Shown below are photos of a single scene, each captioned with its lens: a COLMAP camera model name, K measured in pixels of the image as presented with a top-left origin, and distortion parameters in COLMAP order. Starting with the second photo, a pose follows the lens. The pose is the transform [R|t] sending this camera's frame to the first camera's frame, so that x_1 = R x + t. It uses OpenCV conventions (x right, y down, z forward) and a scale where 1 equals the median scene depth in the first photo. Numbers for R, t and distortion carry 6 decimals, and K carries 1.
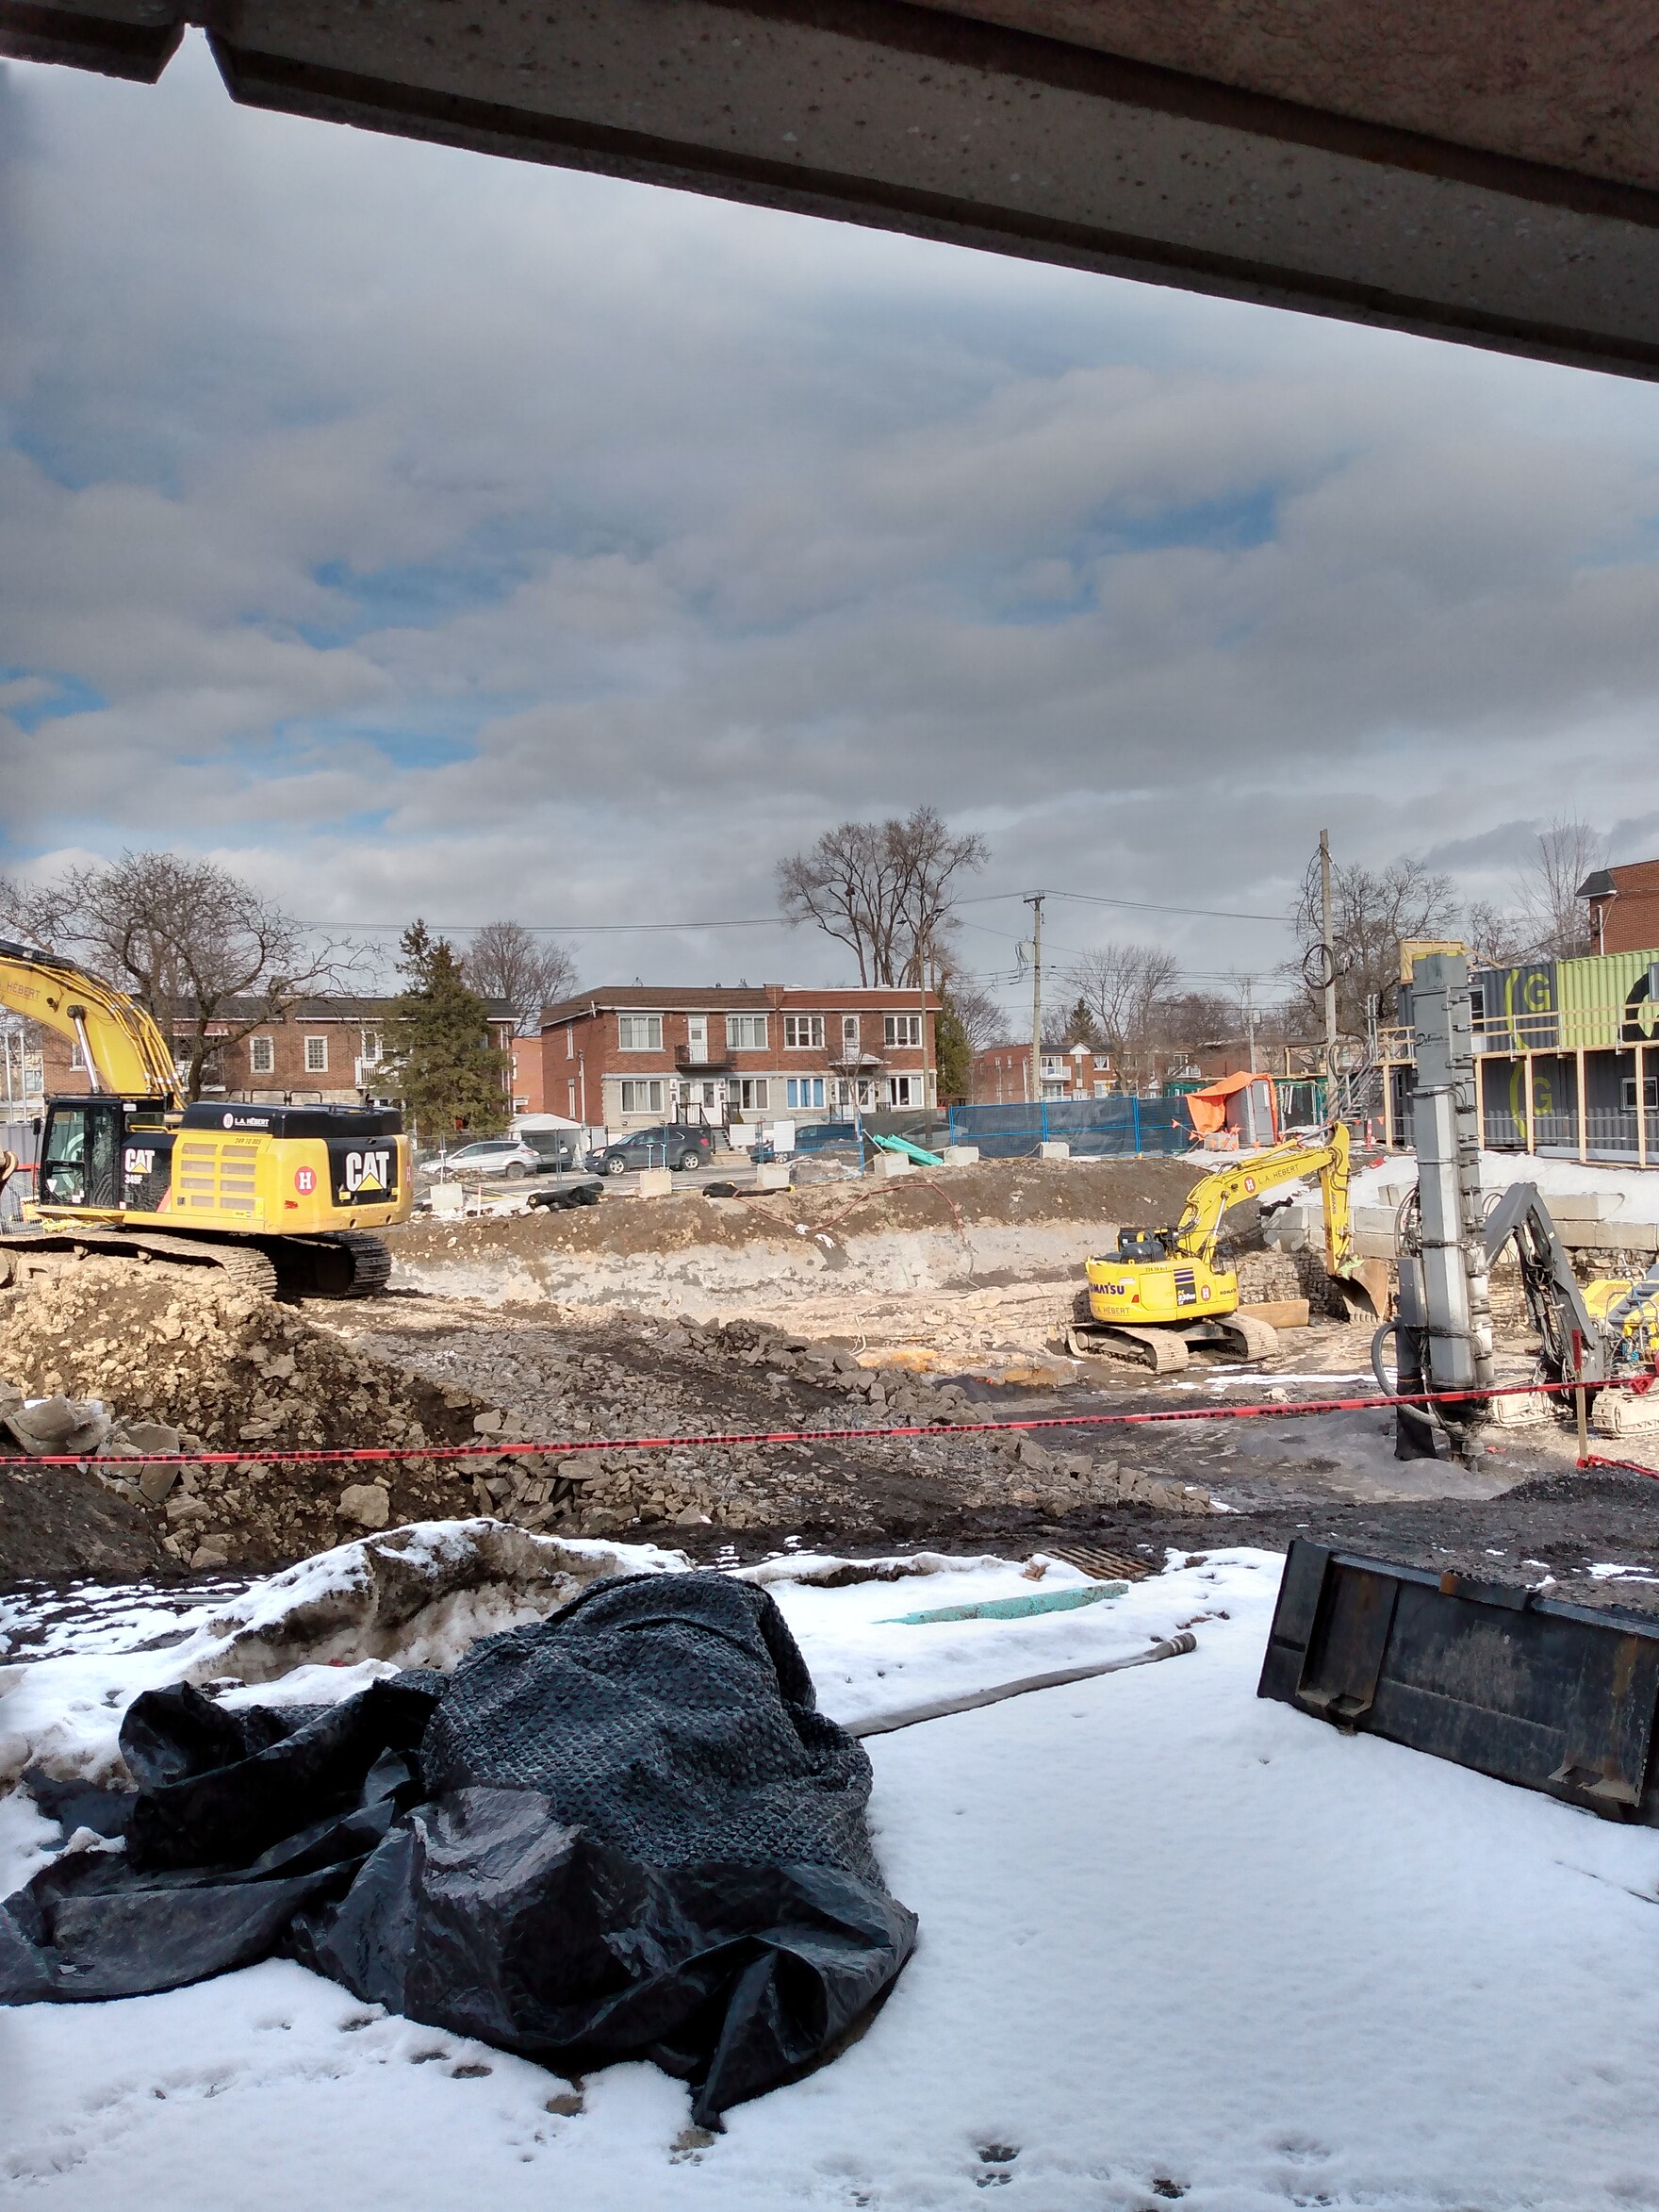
lens RADIAL K [[1665.3, 0, 824.6], [0, 1665.3, 1128.2], [0, 0, 1]] dist [0.046629, -0.058157]
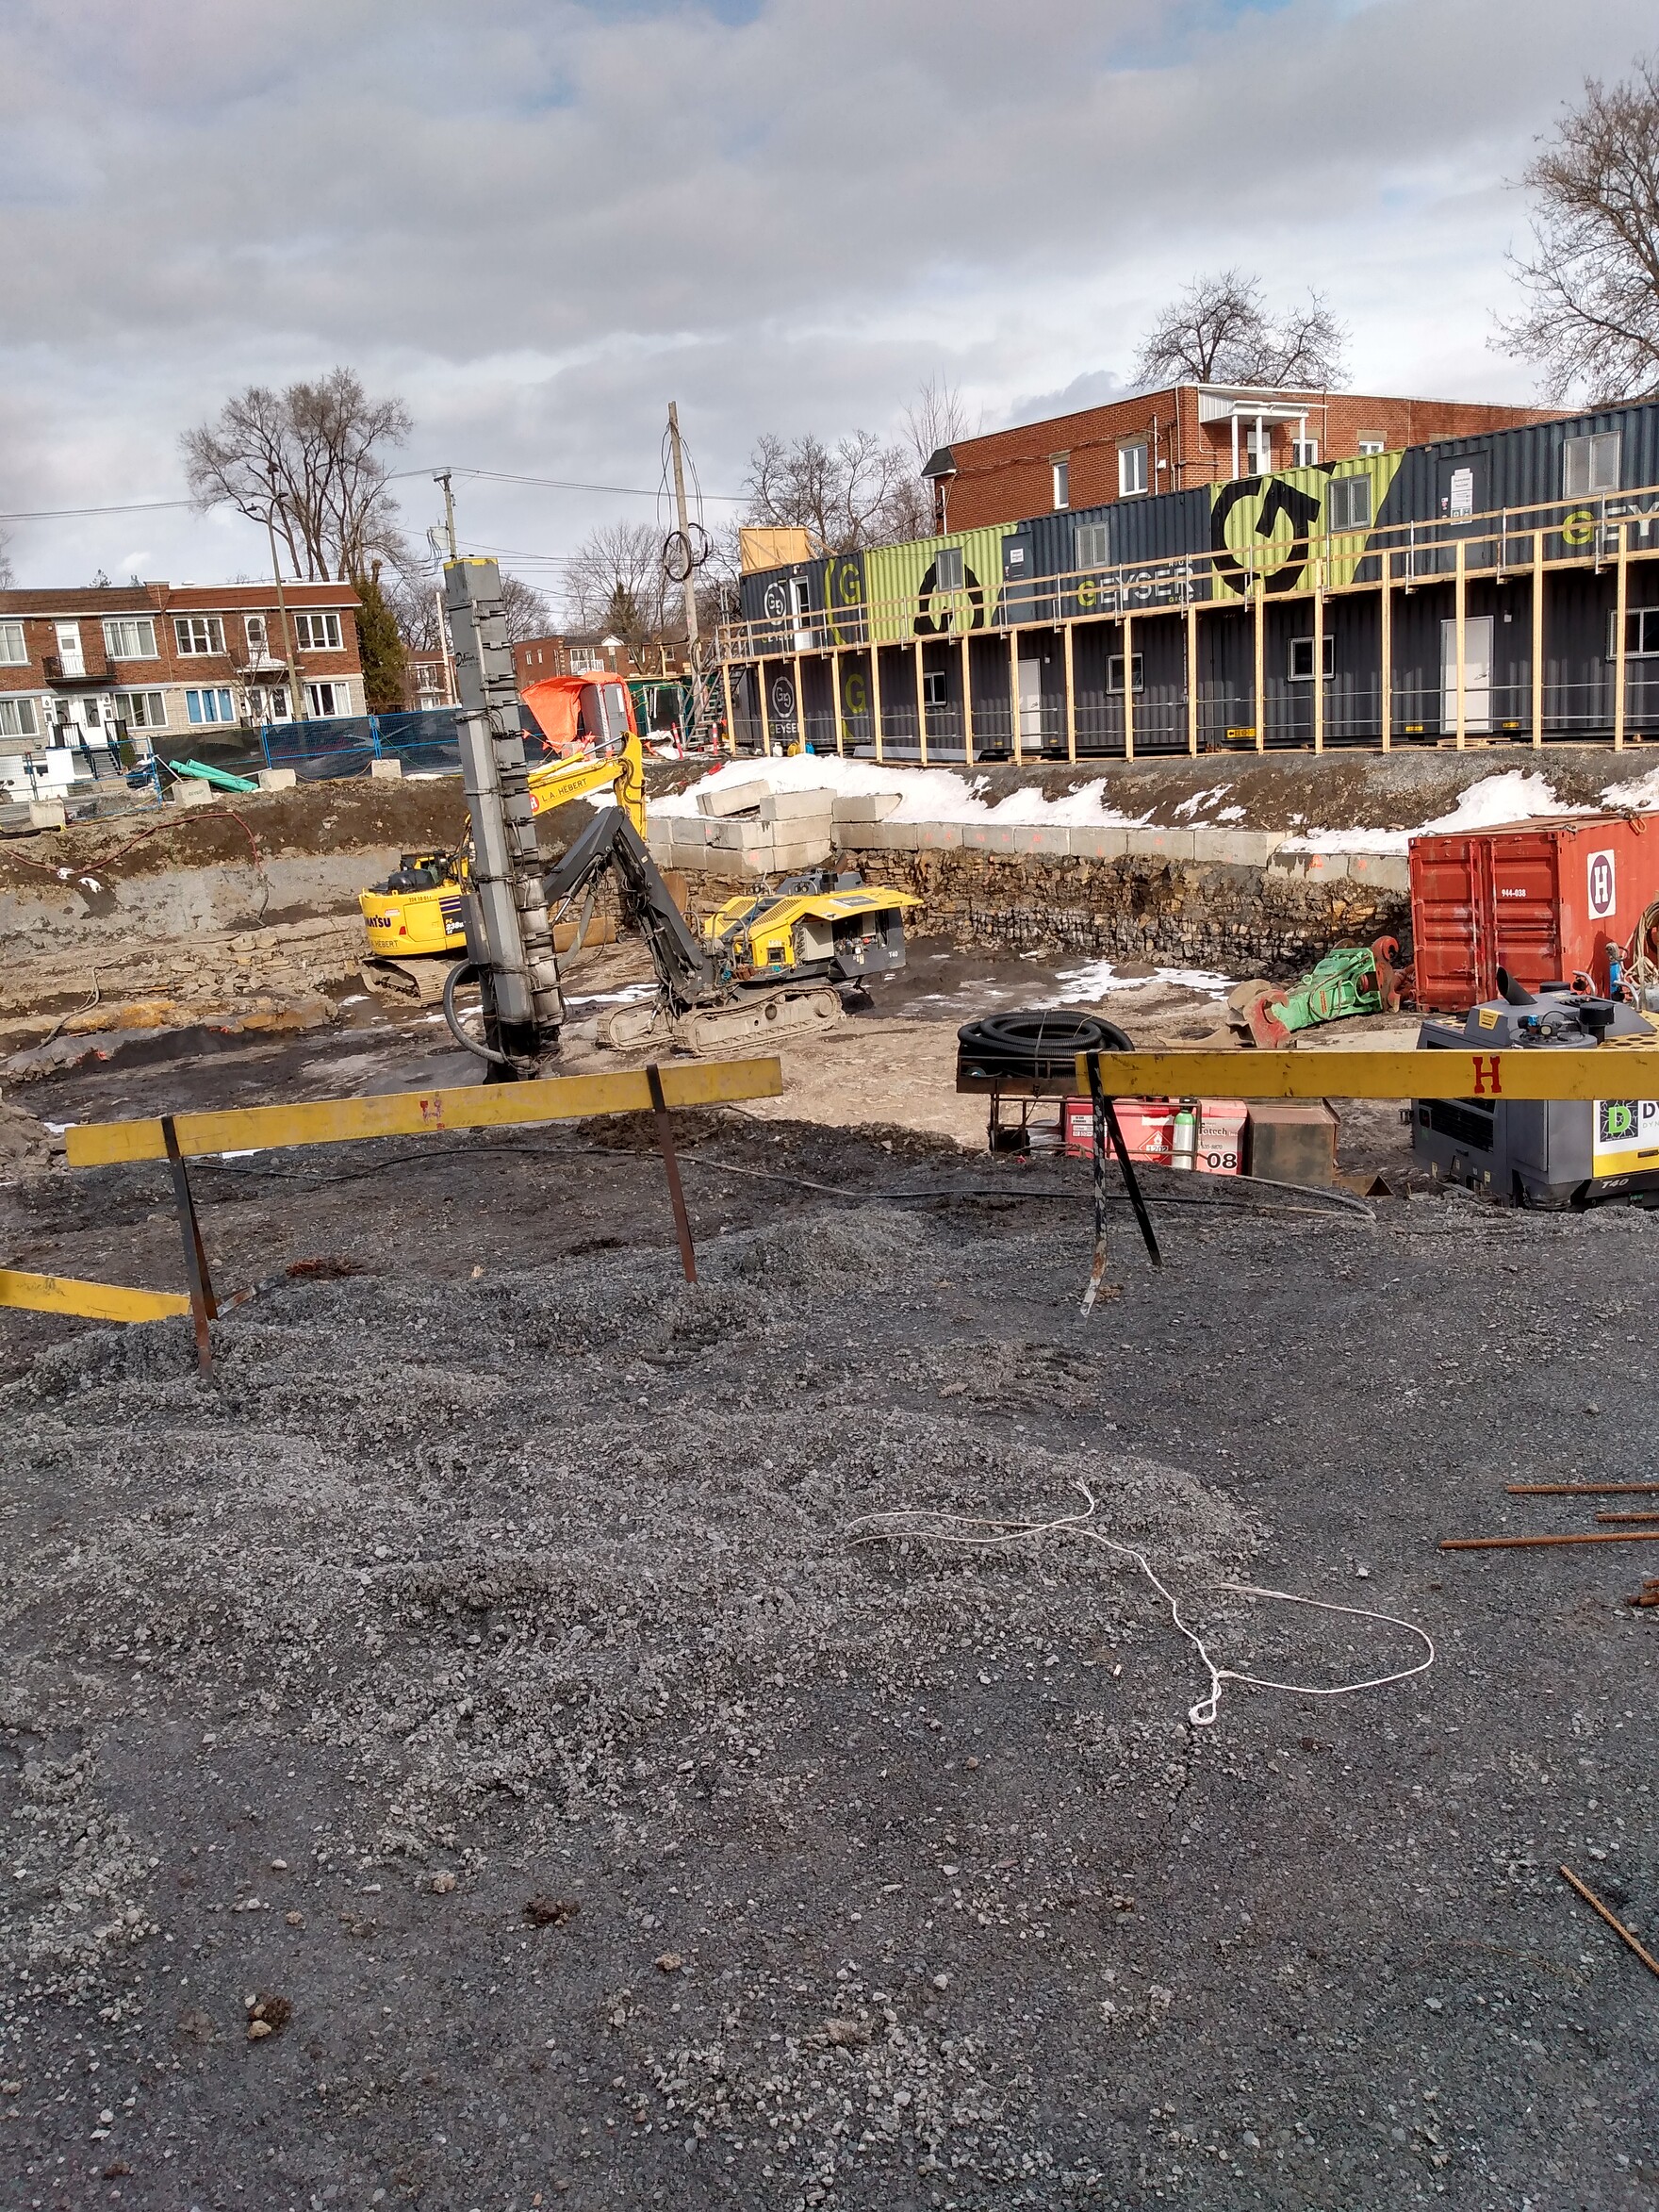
lens RADIAL K [[1665.3, 0, 863.7], [0, 1665.3, 1111.1], [0, 0, 1]] dist [0.046629, -0.058157]
pose [[0.974320, -0.089834, 0.206473, 0.206405], [0.040021, 0.971457, 0.233815, -0.009957], [-0.221584, -0.219548, 0.950105, 0.001051]]
